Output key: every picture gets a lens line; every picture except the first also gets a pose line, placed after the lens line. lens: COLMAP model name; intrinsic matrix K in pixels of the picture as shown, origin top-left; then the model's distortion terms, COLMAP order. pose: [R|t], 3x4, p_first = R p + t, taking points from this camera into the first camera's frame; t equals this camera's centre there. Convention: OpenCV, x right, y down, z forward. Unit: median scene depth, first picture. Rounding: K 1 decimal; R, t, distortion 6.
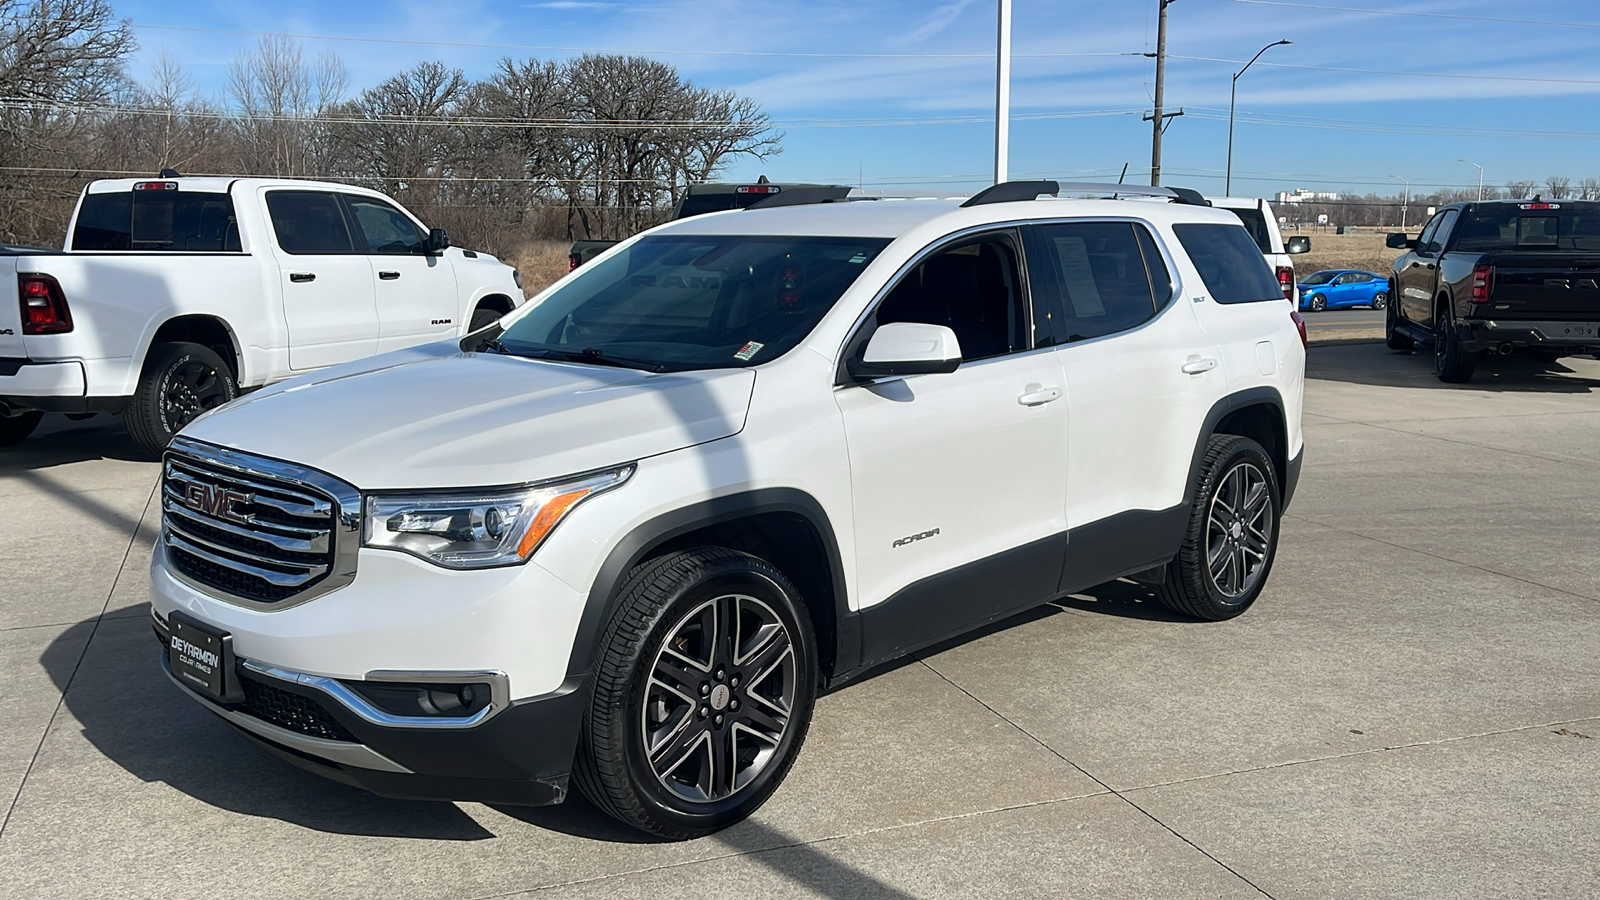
lens RADIAL K [[1369.7, 0, 800.0], [0, 1369.7, 450.0], [0, 0, 1]] dist [0.037474, -0.012965]
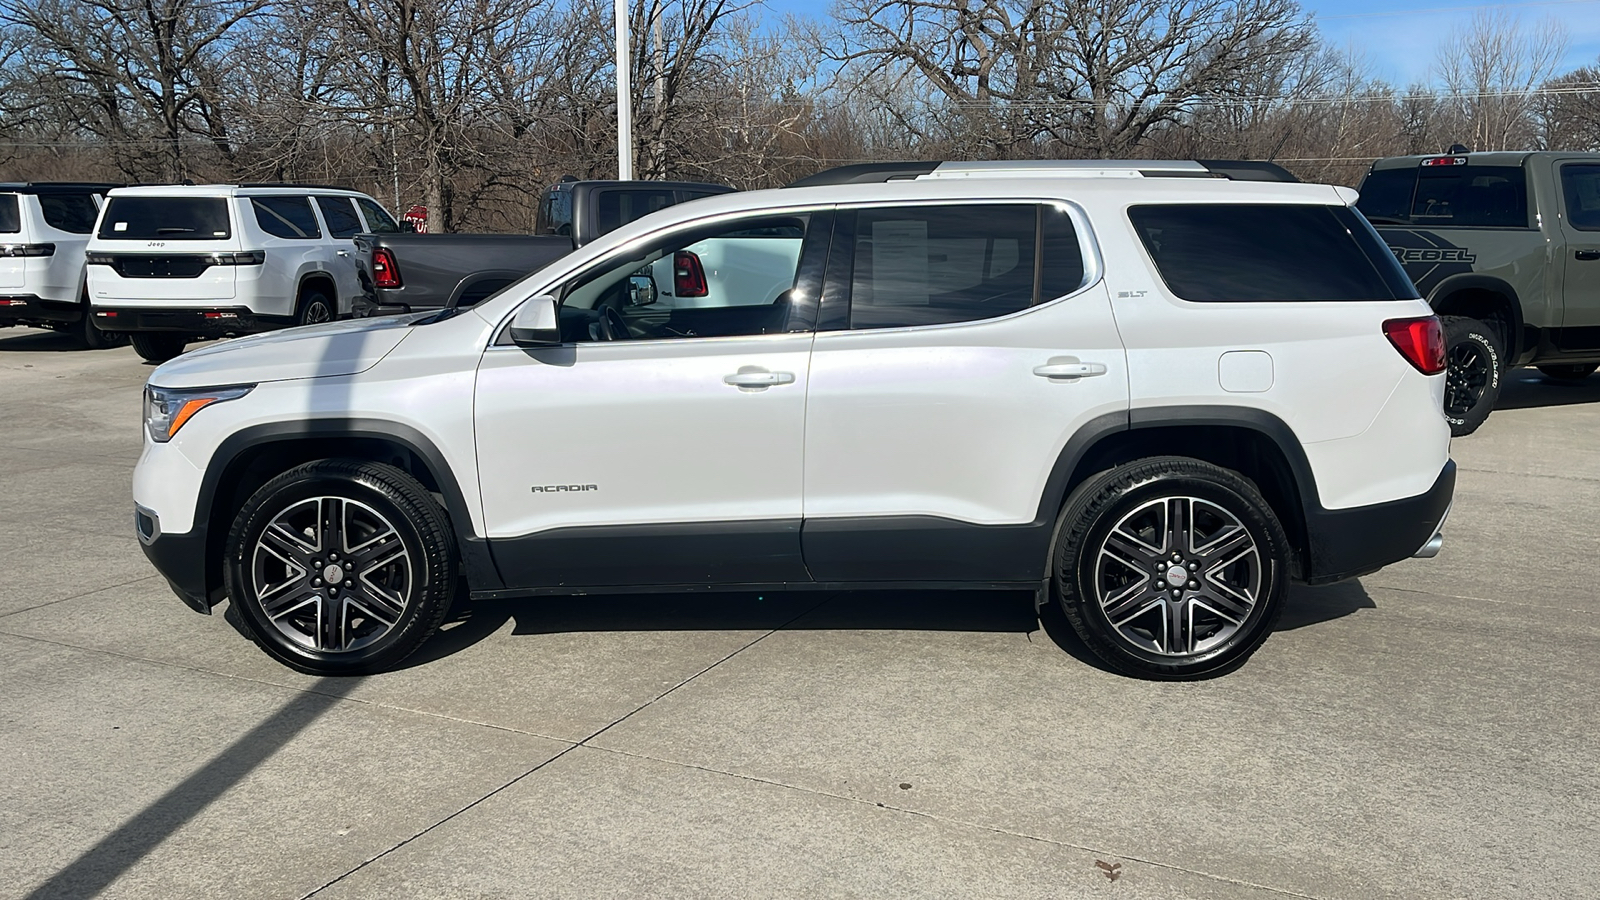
lens RADIAL K [[1369.7, 0, 800.0], [0, 1369.7, 450.0], [0, 0, 1]] dist [0.037474, -0.012965]
pose [[0.676731, 0.118395, -0.726648, 0.833085], [-0.109896, 0.992172, 0.059311, -0.044746], [0.727982, 0.039718, 0.684445, 0.298334]]
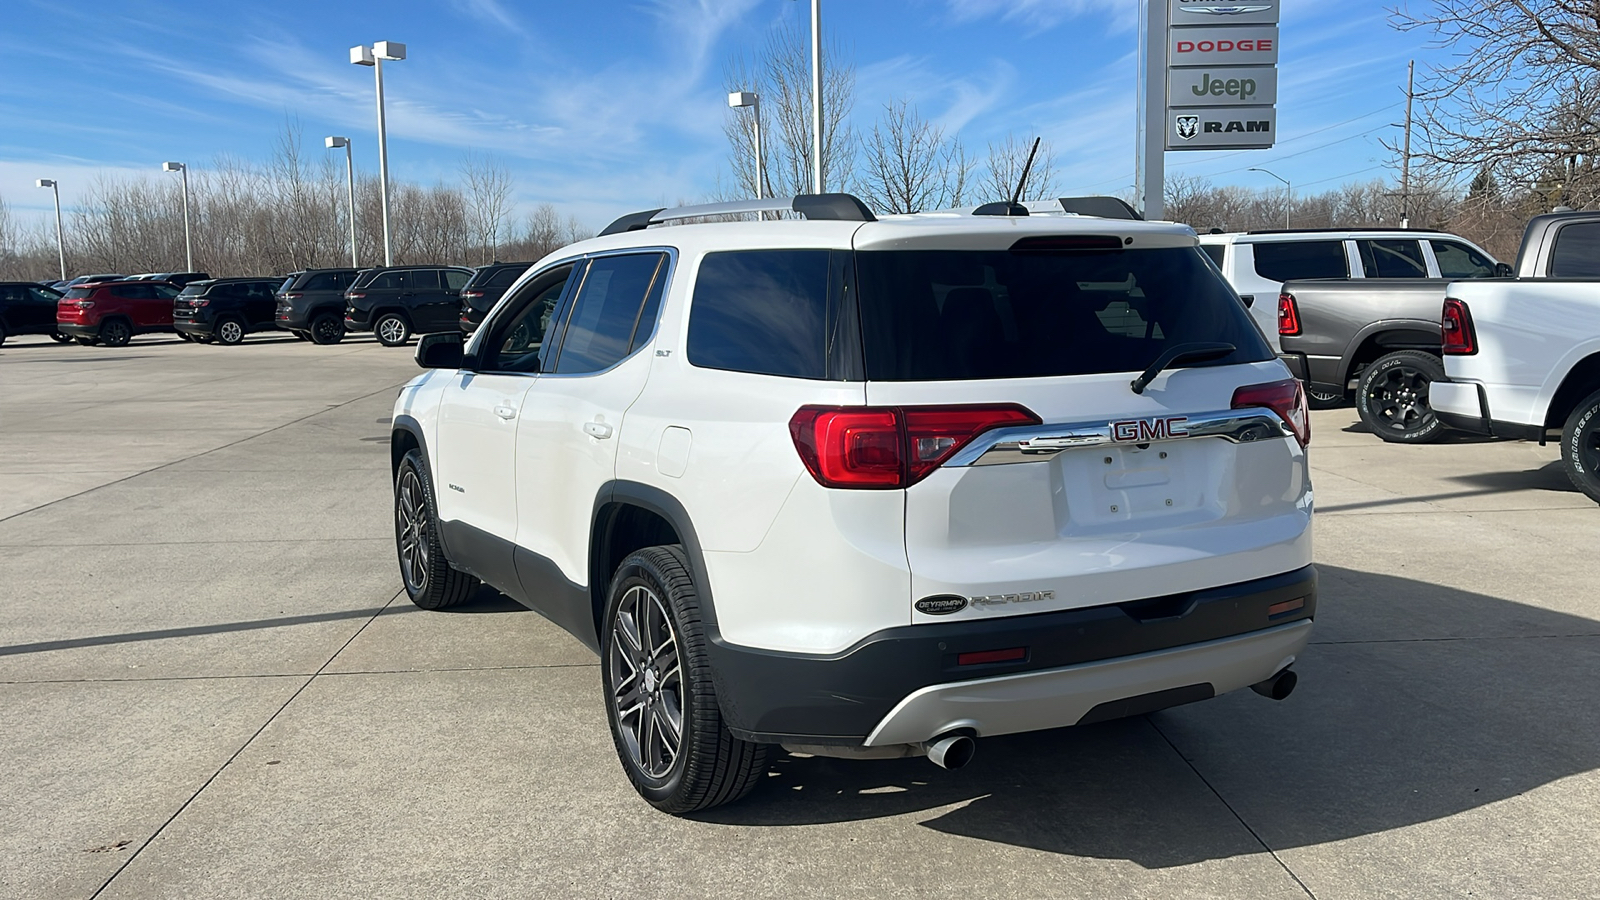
lens RADIAL K [[1385.0, 0, 802.5], [0, 1385.0, 440.8], [0, 0, 1]] dist [0.039834, -0.007858]
pose [[-0.294494, 0.115682, -0.948626, 1.058483], [-0.135672, 0.977531, 0.161325, -0.208155], [0.945974, 0.176212, -0.272182, 1.378959]]
